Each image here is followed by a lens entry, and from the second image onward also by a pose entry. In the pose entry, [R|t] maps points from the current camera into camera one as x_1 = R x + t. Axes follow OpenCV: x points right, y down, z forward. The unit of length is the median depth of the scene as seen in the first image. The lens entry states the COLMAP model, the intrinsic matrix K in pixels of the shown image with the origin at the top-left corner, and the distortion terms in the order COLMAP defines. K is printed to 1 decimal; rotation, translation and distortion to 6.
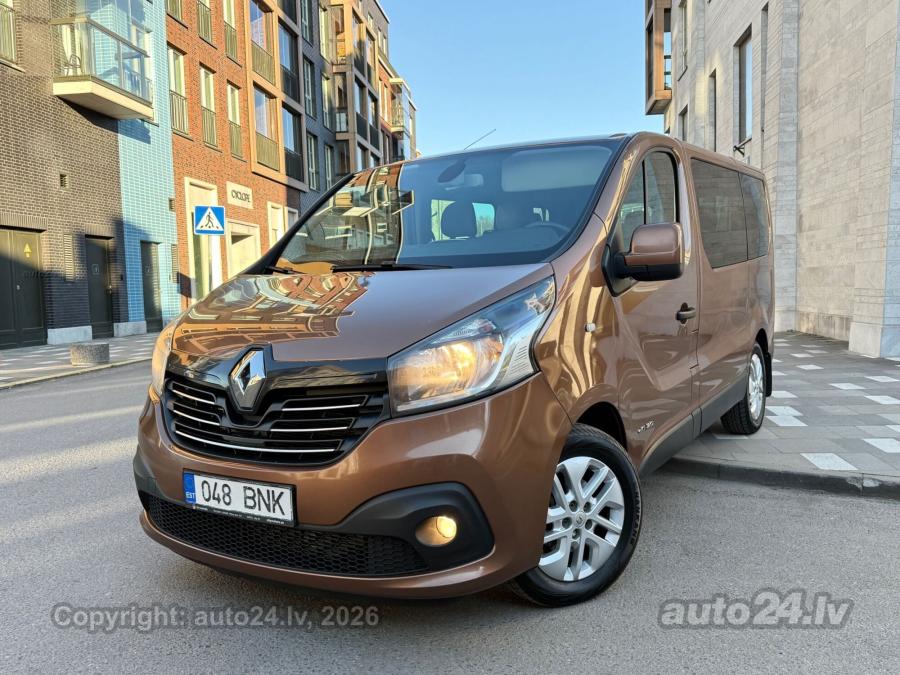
lens RADIAL K [[769.4, 0, 451.7], [0, 769.4, 340.6], [0, 0, 1]] dist [0.126670, -0.234472]
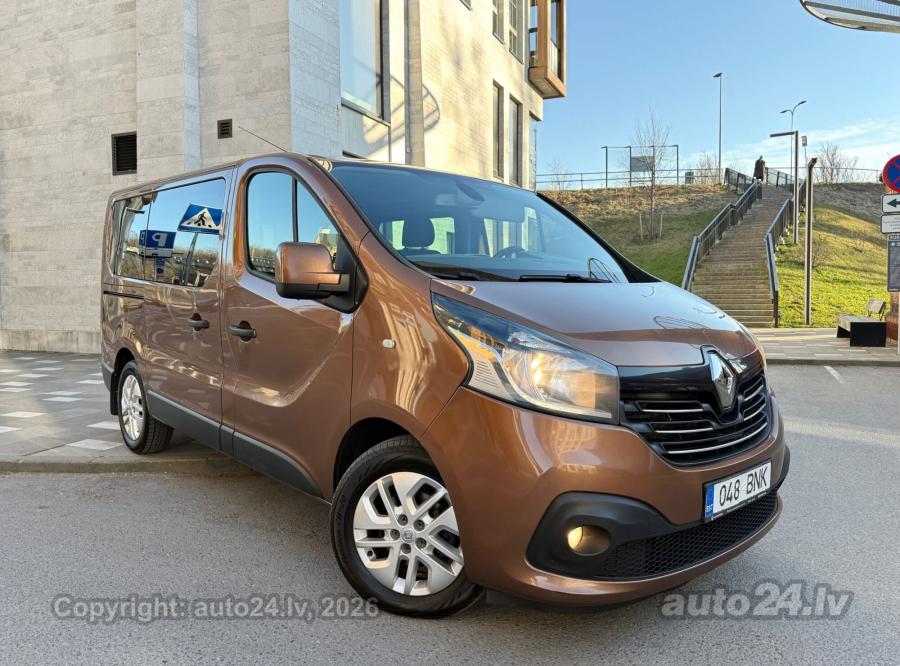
lens RADIAL K [[686.4, 0, 444.5], [0, 686.4, 313.4], [0, 0, 1]] dist [0.062246, -0.105581]
pose [[0.273506, -0.007475, 0.961841, -0.215948], [0.066370, 0.997733, -0.011119, -0.009632], [-0.959578, 0.066879, 0.273382, 0.183396]]
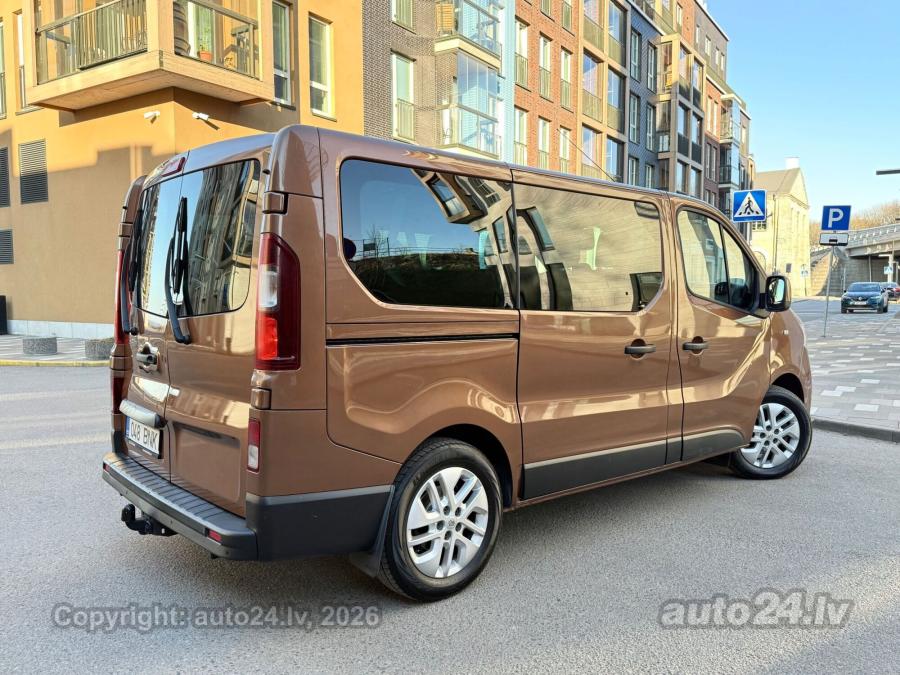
lens RADIAL K [[719.2, 0, 450.0], [0, 719.2, 337.5], [0, 0, 1]] dist [0.101394, -0.201749]
pose [[0.896600, 0.054142, -0.439520, 0.138977], [-0.051476, 0.998512, 0.017991, 0.002296], [0.439840, 0.006494, 0.898053, -0.219168]]
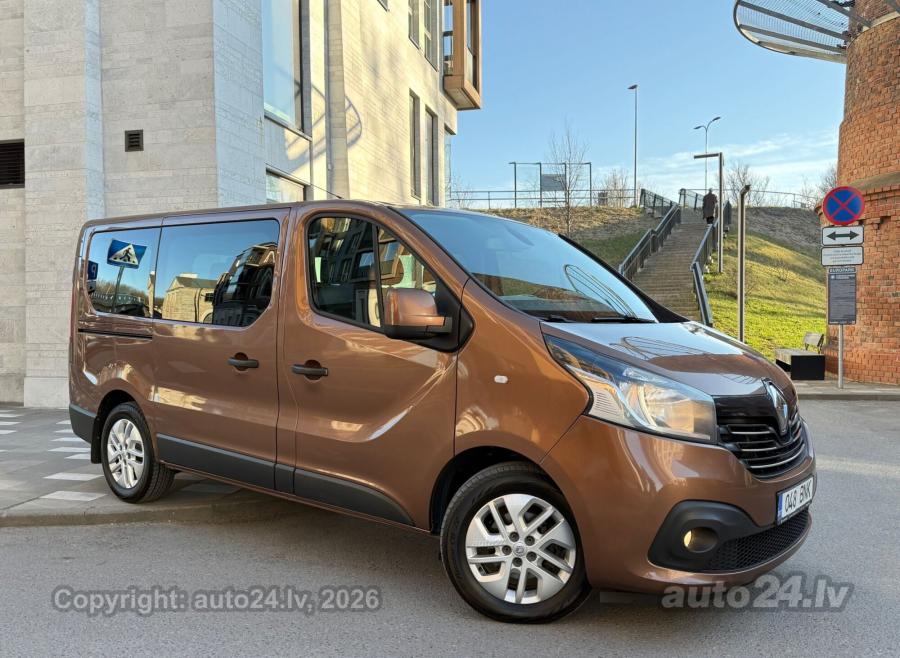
lens RADIAL K [[805.0, 0, 430.8], [0, 805.0, 339.1], [0, 0, 1]] dist [0.101180, -0.183906]
pose [[0.126534, 0.001849, 0.991961, -0.277839], [0.073795, 0.997210, -0.011272, -0.014798], [-0.989214, 0.074628, 0.126044, 0.231387]]
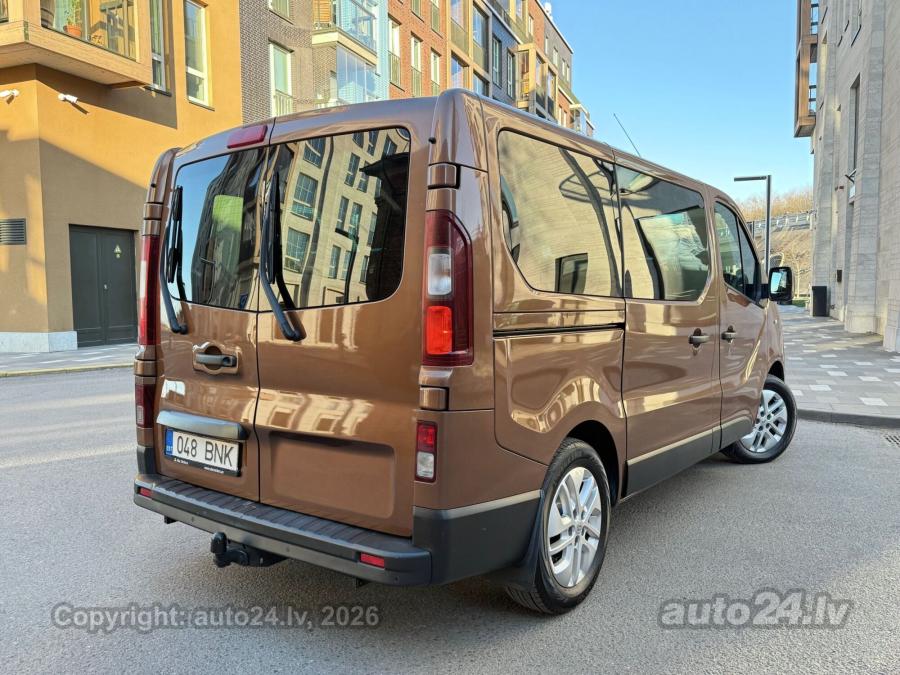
lens RADIAL K [[719.2, 0, 450.0], [0, 719.2, 337.5], [0, 0, 1]] dist [0.101394, -0.201749]
pose [[0.968926, 0.032905, -0.245153, 0.069655], [-0.032174, 0.999458, 0.006985, 0.007757], [0.245250, 0.001120, 0.969459, -0.228210]]
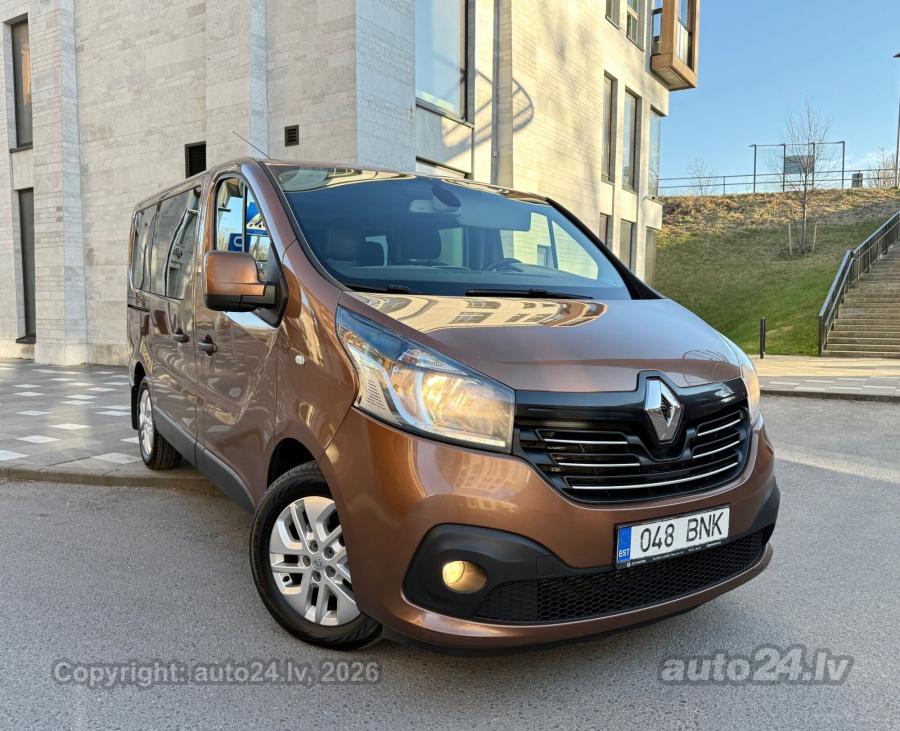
lens RADIAL K [[749.6, 0, 449.0], [0, 749.6, 370.2], [0, 0, 1]] dist [0.077798, -0.160511]
pose [[0.431580, -0.041776, 0.901107, -0.199936], [0.045675, 0.998658, 0.024423, -0.005542], [-0.900917, 0.030618, 0.432909, 0.139062]]
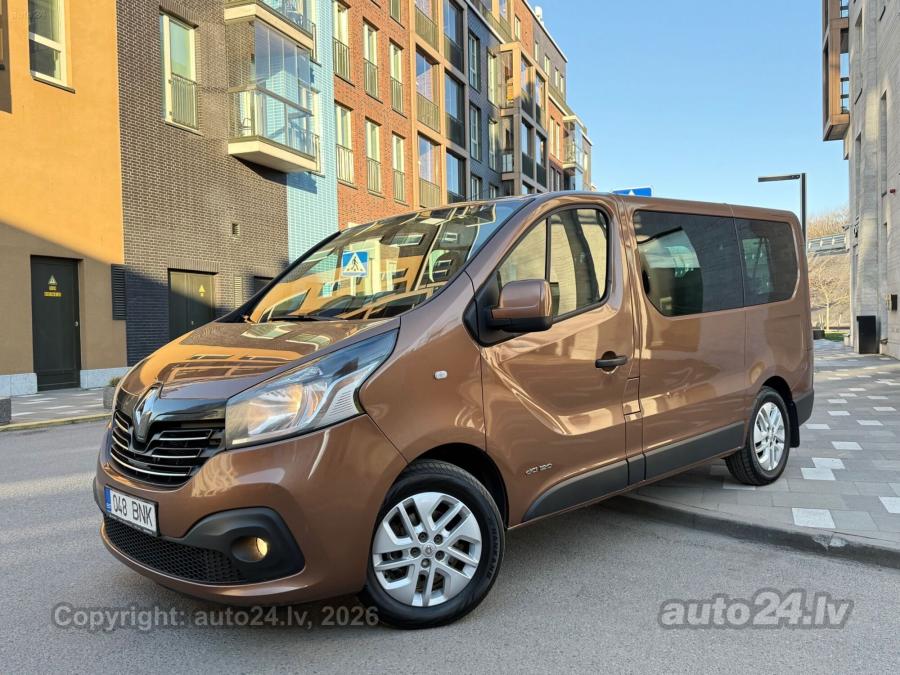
lens RADIAL K [[769.4, 0, 451.7], [0, 769.4, 340.6], [0, 0, 1]] dist [0.126670, -0.234472]
pose [[0.970468, 0.011180, -0.240972, 0.082702], [-0.021529, 0.998953, -0.040361, -0.003982], [0.240268, 0.044357, 0.969693, -0.012443]]
